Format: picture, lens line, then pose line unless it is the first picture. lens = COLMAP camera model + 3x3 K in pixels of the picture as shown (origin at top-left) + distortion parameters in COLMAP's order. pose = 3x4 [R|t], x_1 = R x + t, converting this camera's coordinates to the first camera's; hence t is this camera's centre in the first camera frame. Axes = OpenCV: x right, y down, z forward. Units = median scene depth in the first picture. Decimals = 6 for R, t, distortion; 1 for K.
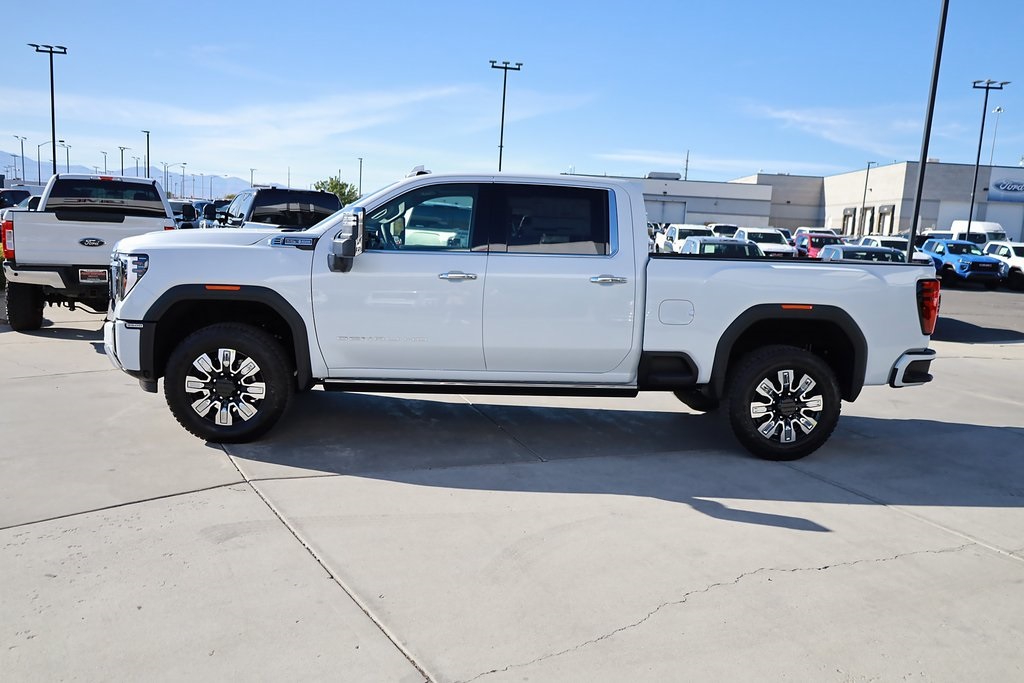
lens RADIAL K [[766.4, 0, 510.9], [0, 766.4, 359.4], [0, 0, 1]] dist [-0.035490, 0.001053]
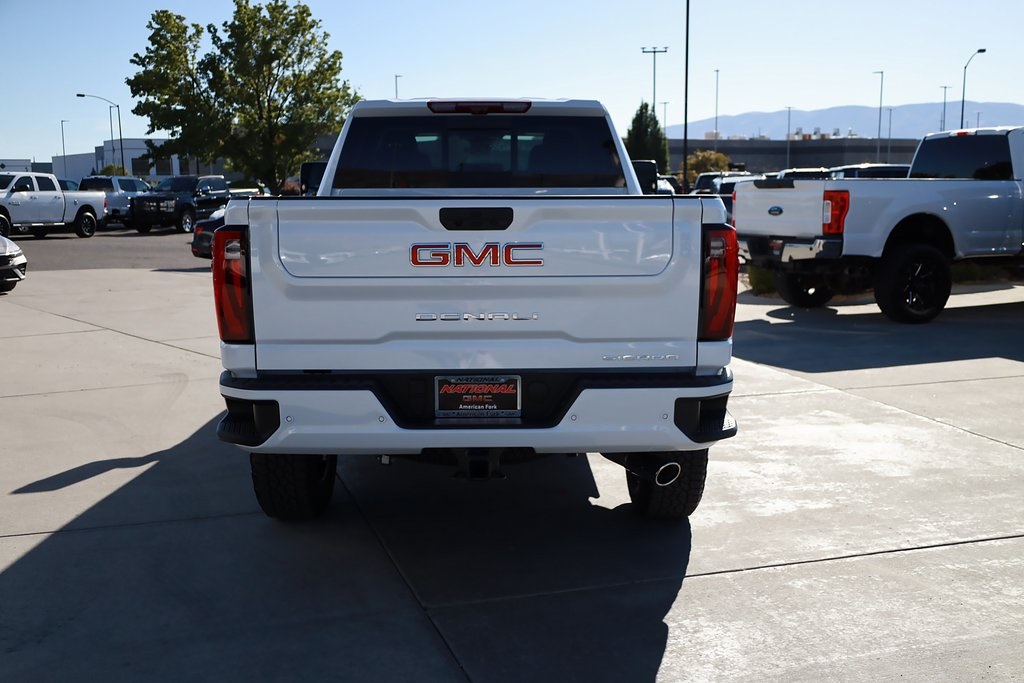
lens RADIAL K [[1101.0, 0, 512.0], [0, 1101.0, 341.5], [0, 0, 1]] dist [-0.008463, -0.007931]
pose [[-0.080682, 0.092575, -0.992431, 1.248871], [-0.168206, 0.980133, 0.105103, -0.136803], [0.982444, 0.175413, -0.063508, 1.247464]]
